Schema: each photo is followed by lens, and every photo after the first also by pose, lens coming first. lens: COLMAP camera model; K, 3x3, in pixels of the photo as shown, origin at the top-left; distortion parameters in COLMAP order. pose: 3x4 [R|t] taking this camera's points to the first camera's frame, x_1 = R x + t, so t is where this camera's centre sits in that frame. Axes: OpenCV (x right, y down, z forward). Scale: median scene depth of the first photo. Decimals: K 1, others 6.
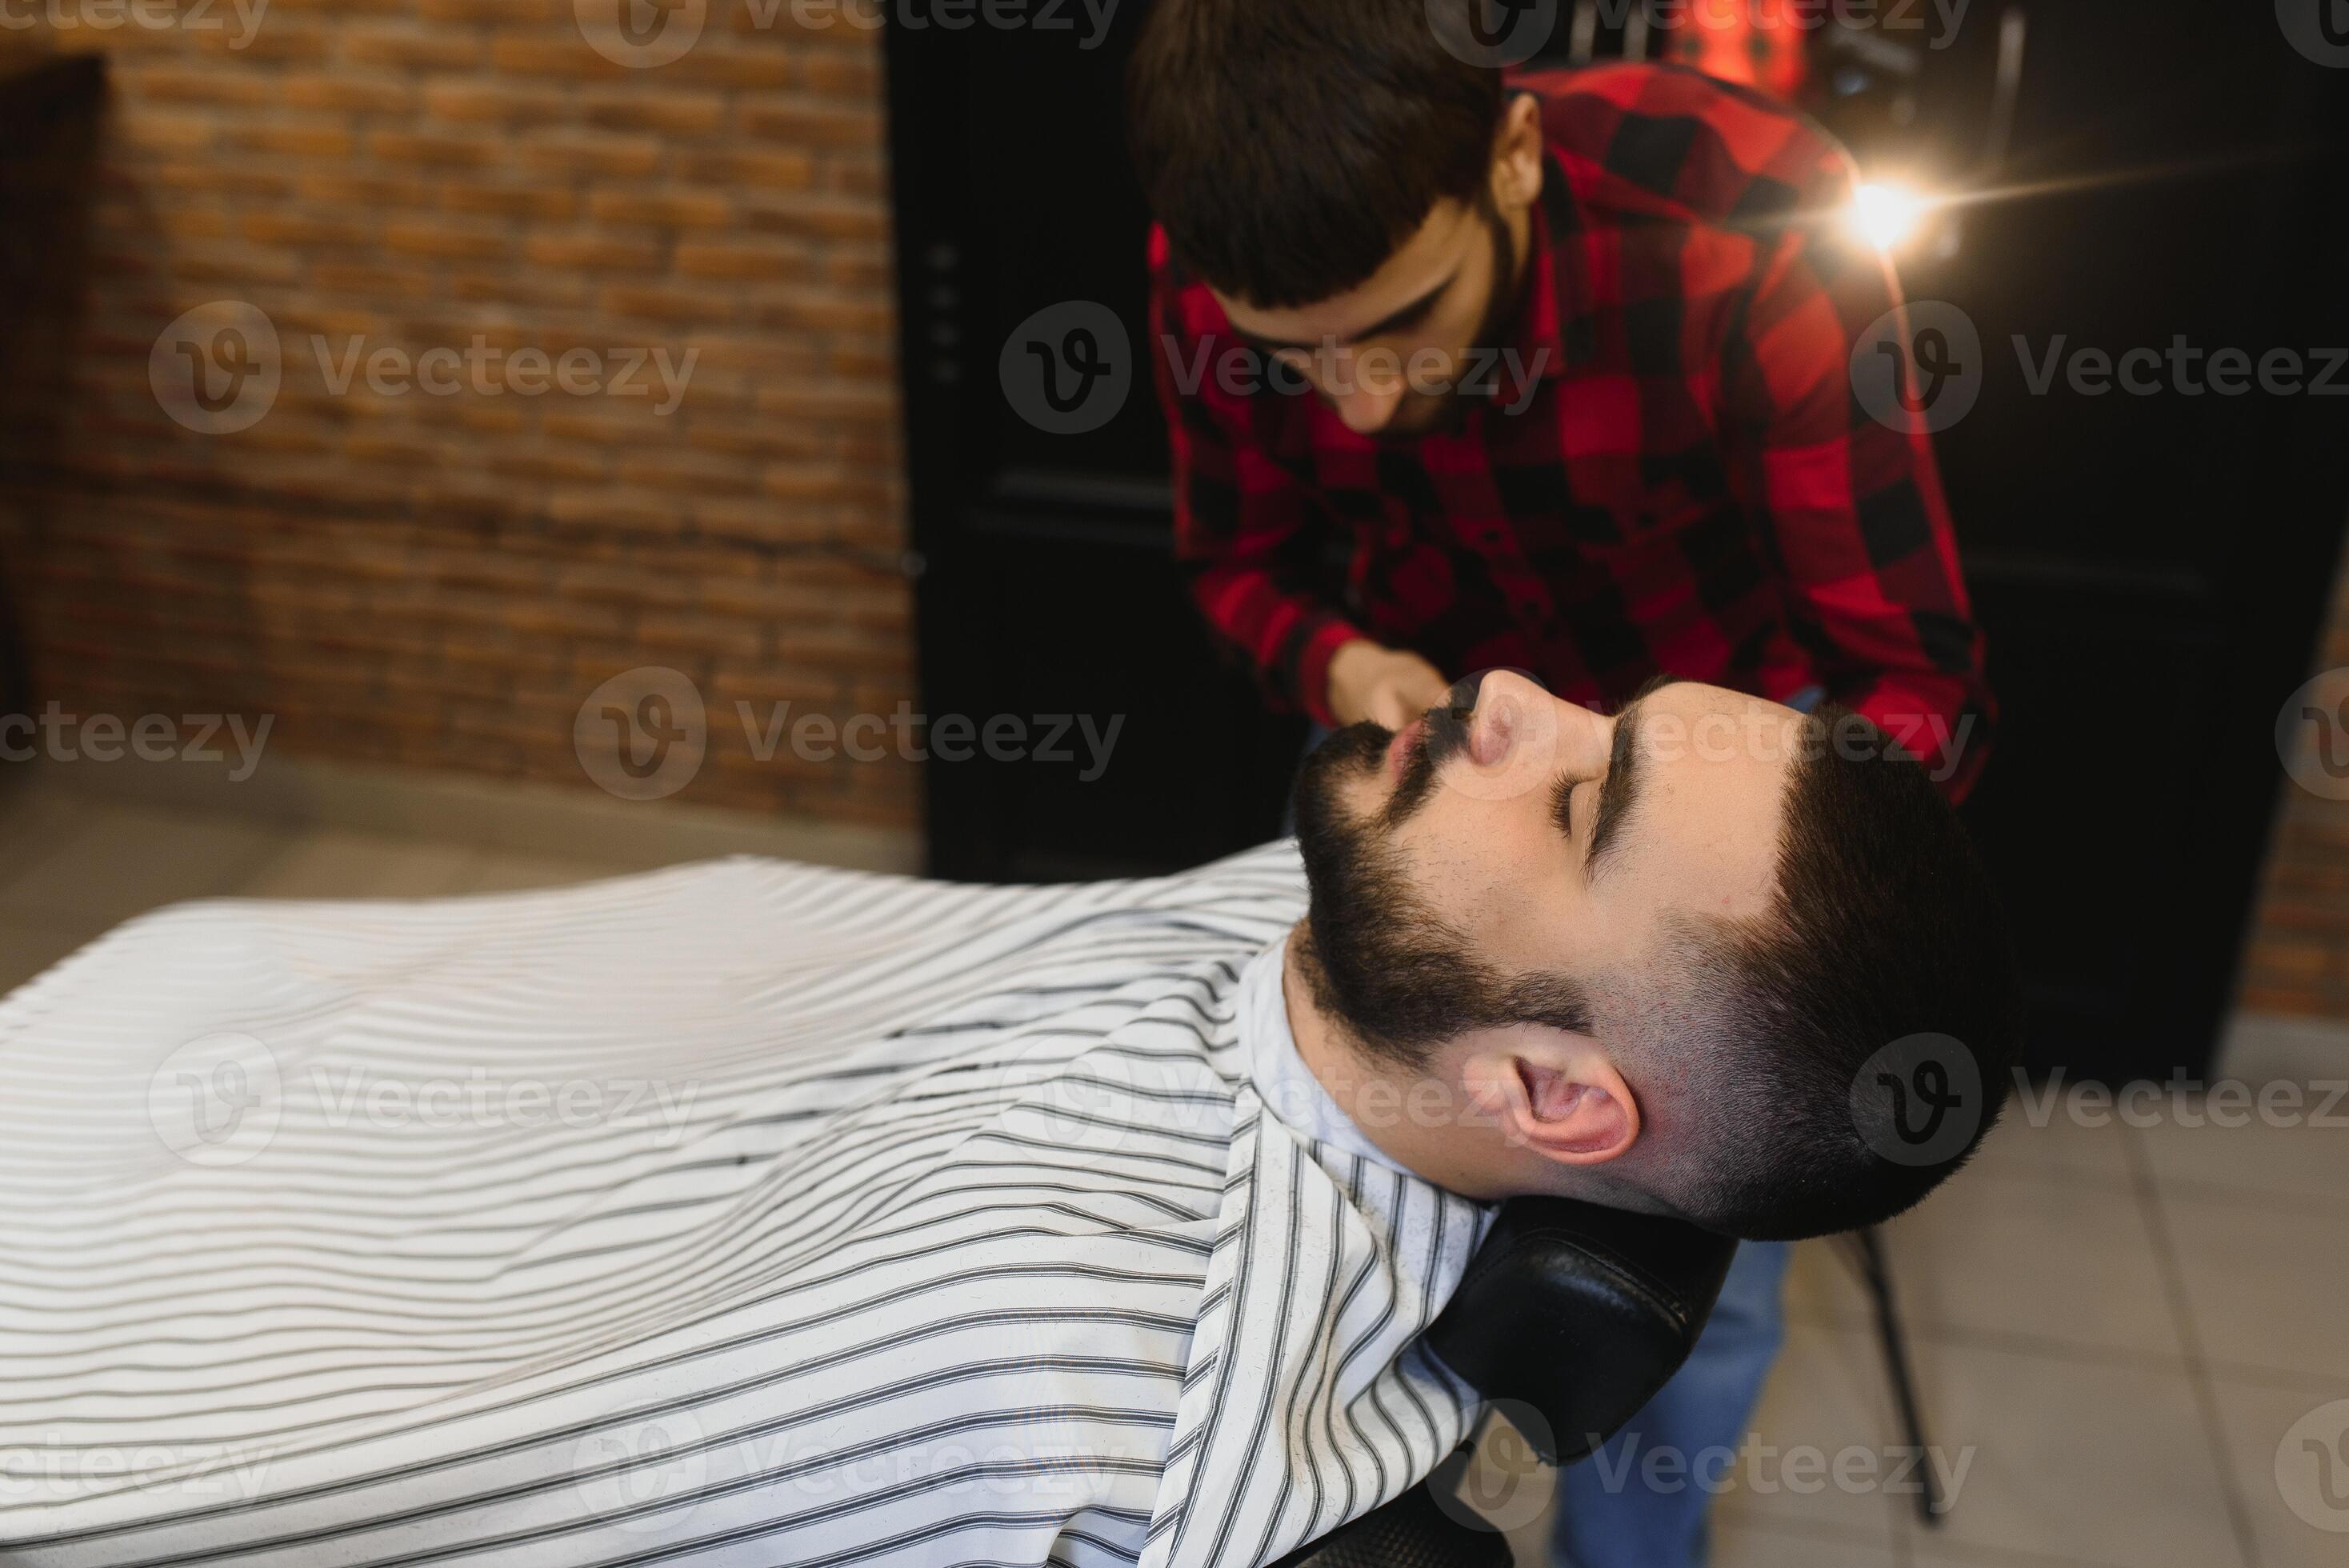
lens RADIAL K [[2412.4, 0, 1174.5], [0, 2412.4, 784.0], [0, 0, 1]] dist [-0.015336, 0.008739]
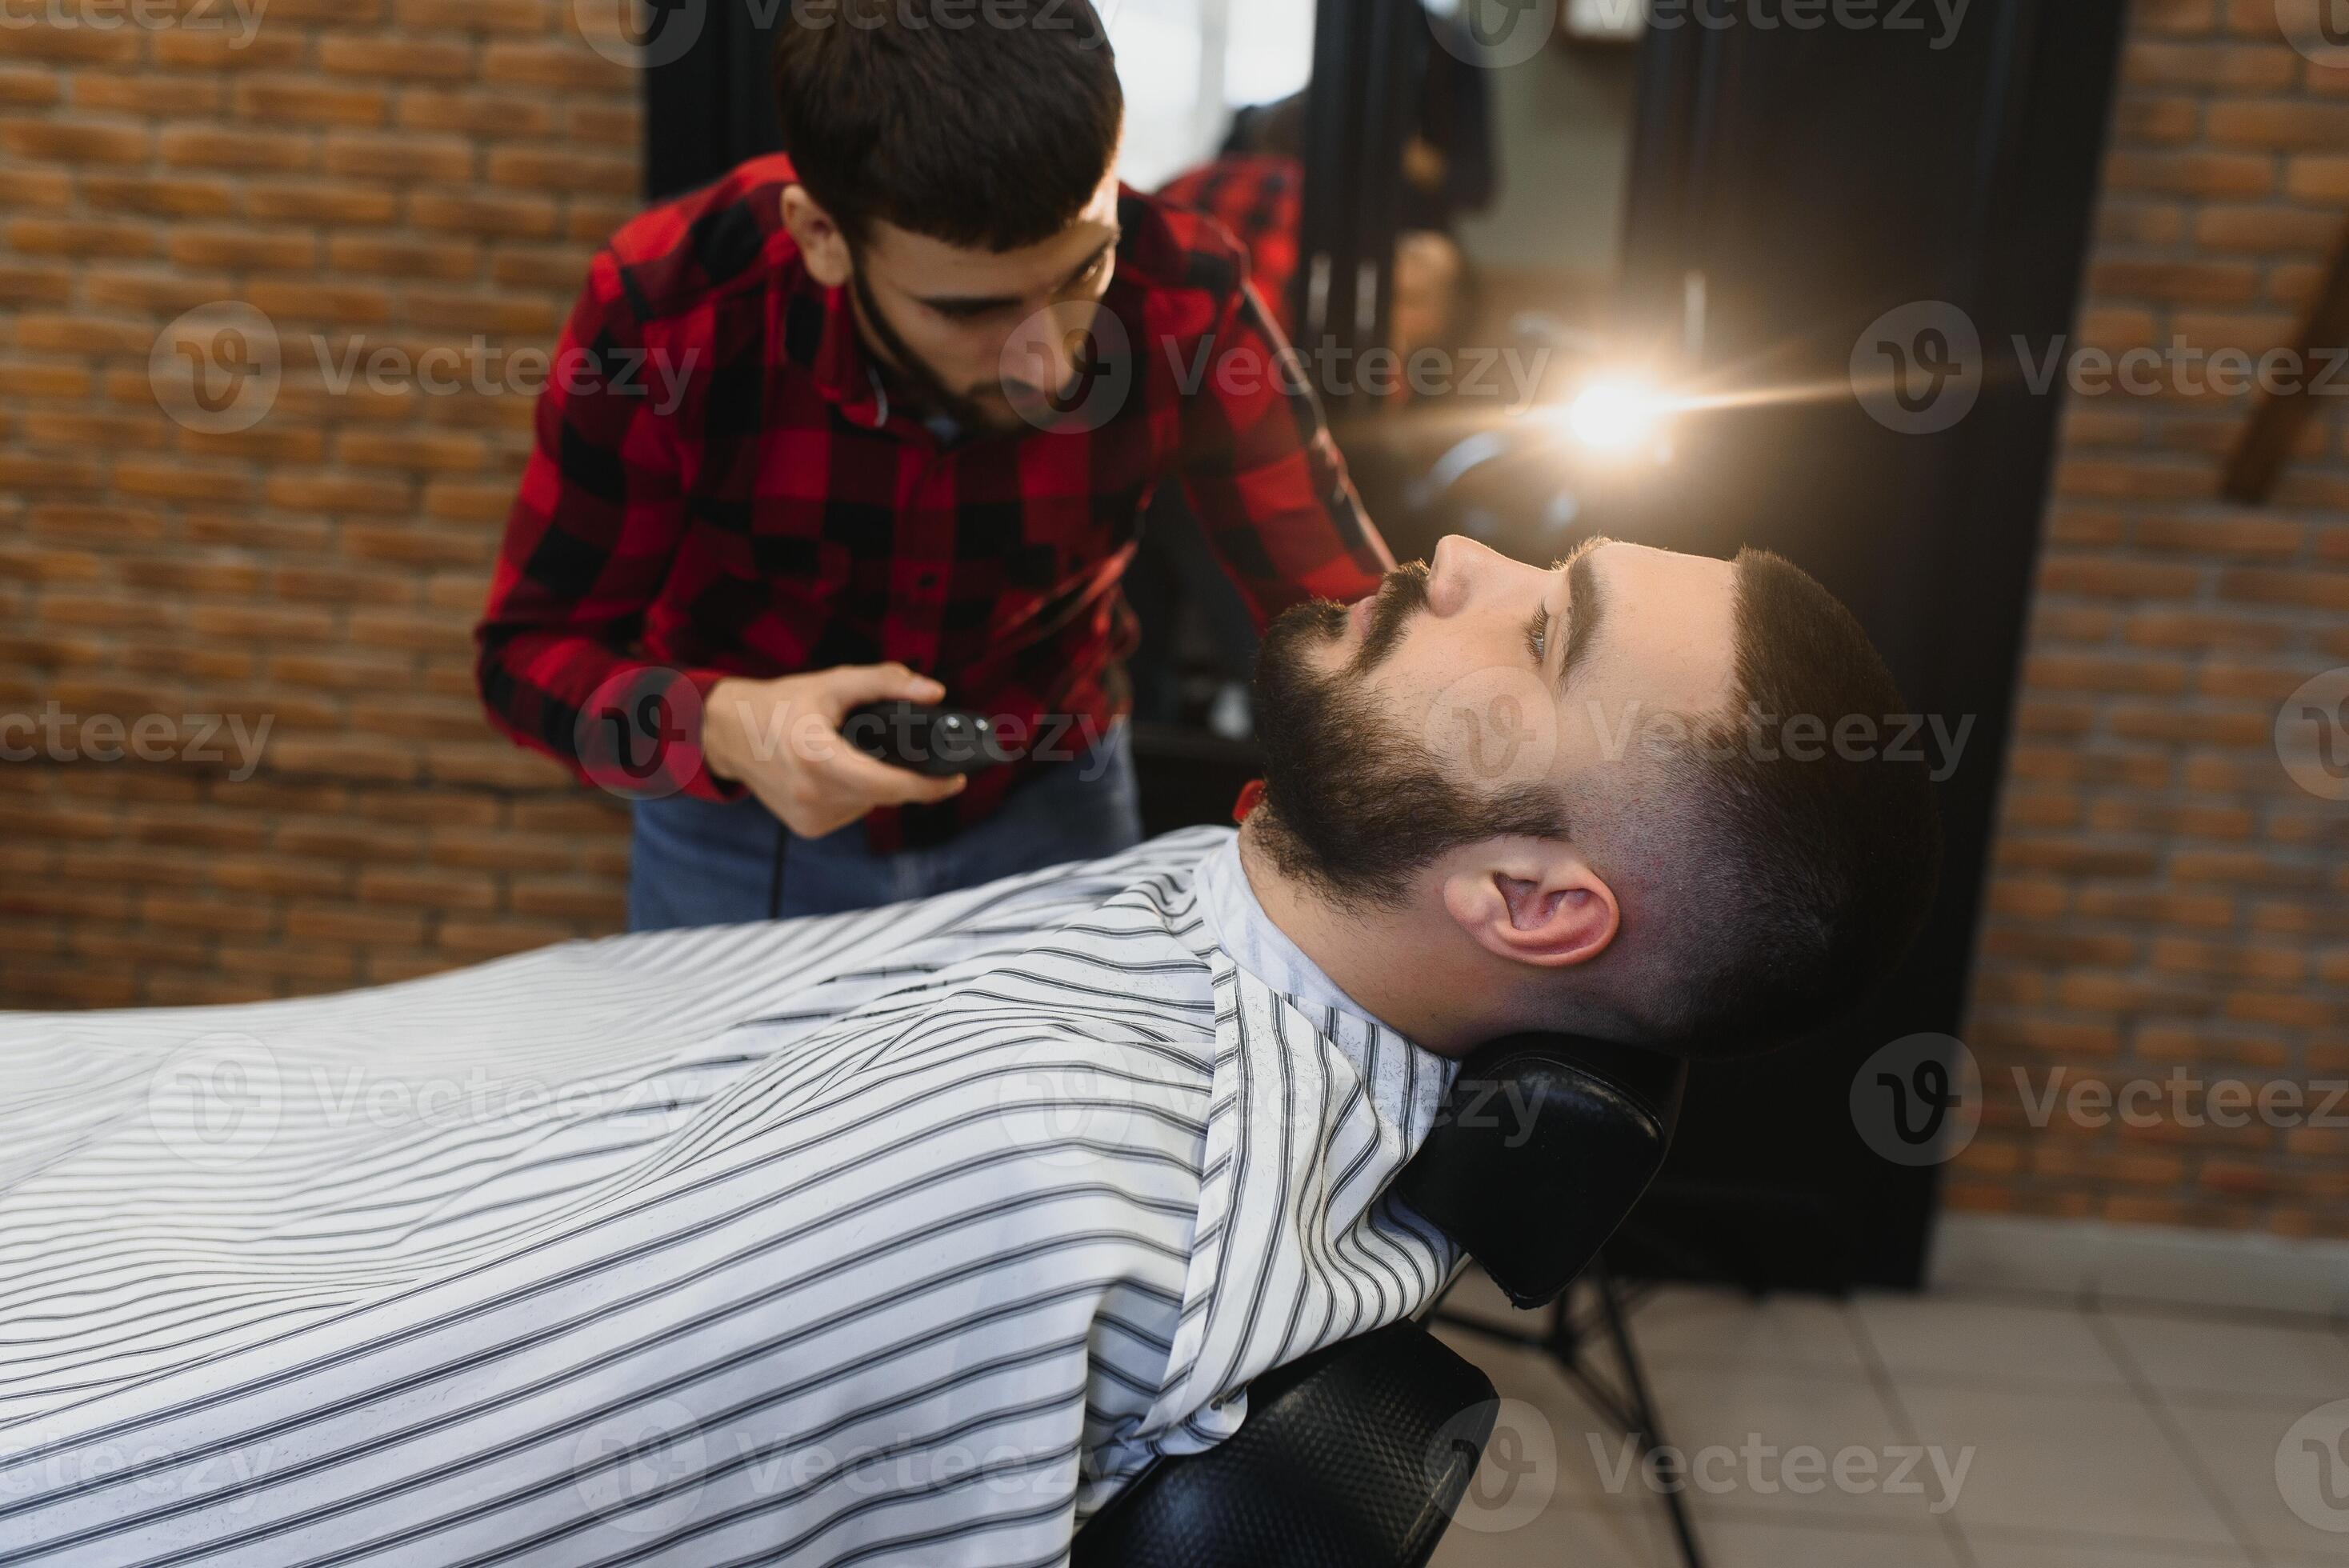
lens RADIAL K [[2412.4, 0, 1174.5], [0, 2412.4, 784.0], [0, 0, 1]] dist [-0.015336, 0.008739]
pose [[0.986600, 0.003686, 0.163113, -0.162972], [0.027574, 0.981597, -0.188964, 0.259611], [-0.160808, 0.190929, 0.968342, -0.011935]]
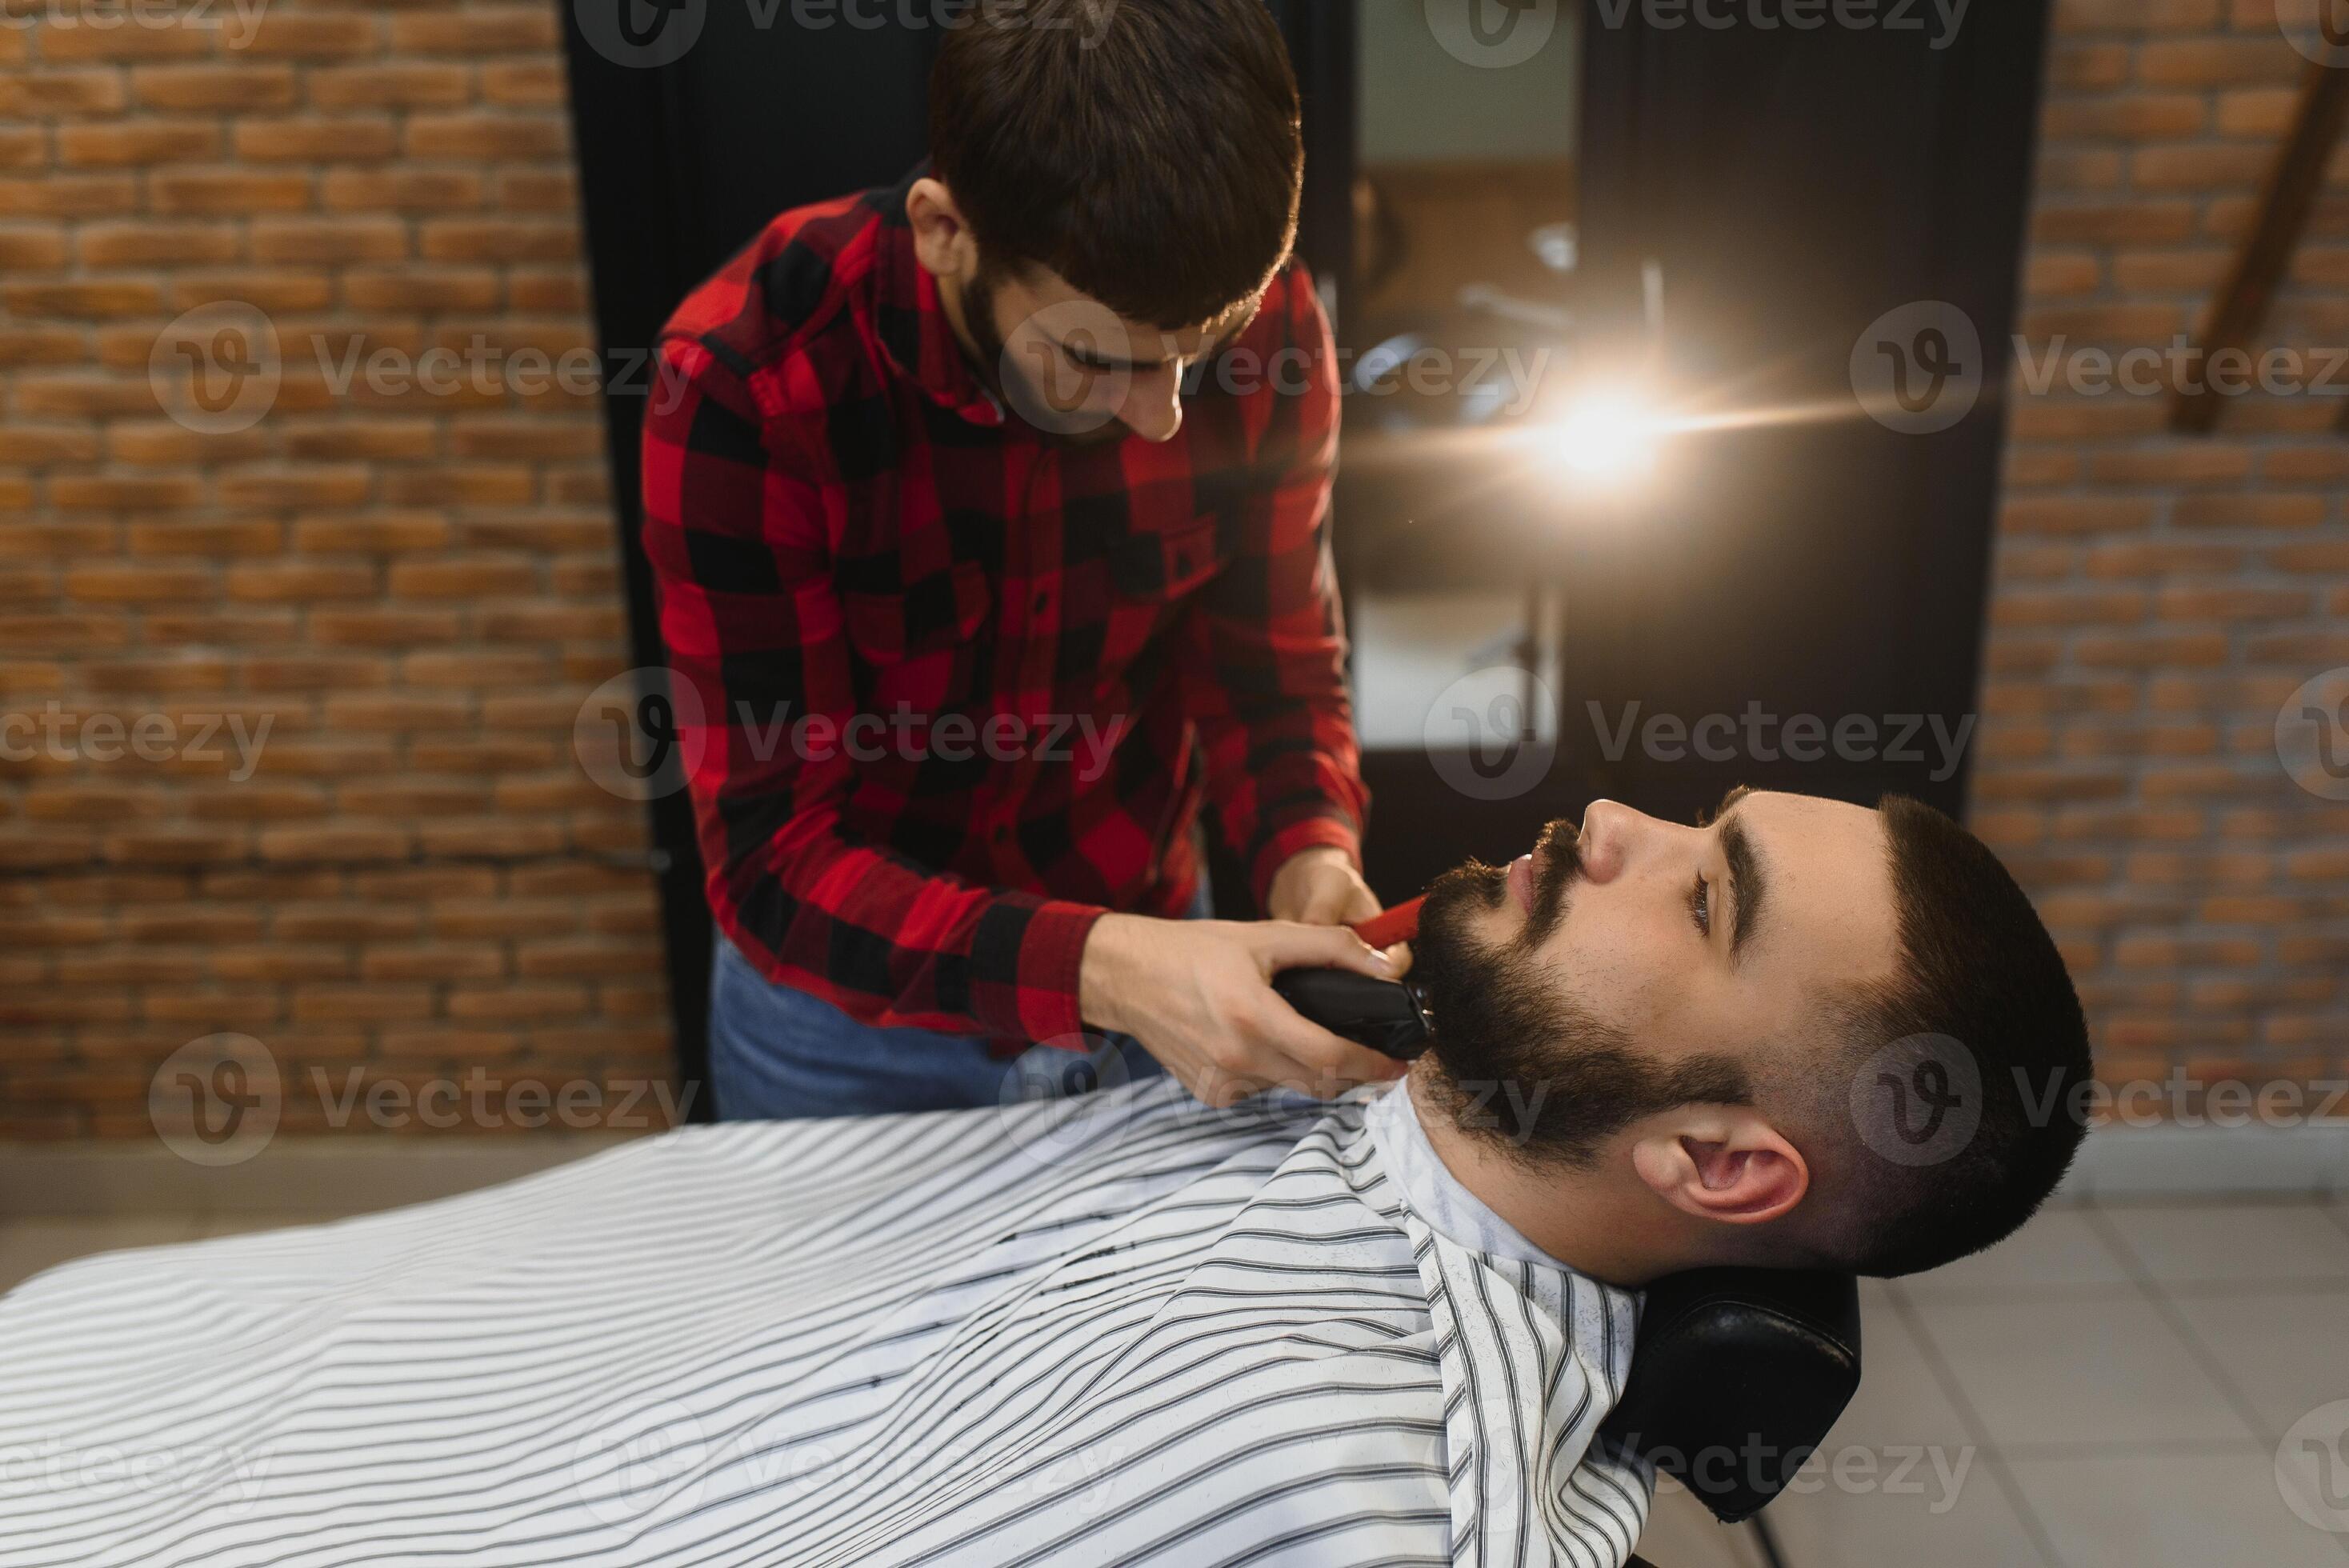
lens RADIAL K [[2416.1, 0, 1168.2], [0, 2416.1, 767.3], [0, 0, 1]] dist [-0.012217, -0.005787]
pose [[0.973087, -0.100902, 0.207173, -0.288142], [0.127261, 0.984814, -0.118092, 0.044531], [-0.192111, 0.141279, 0.971151, -0.056236]]
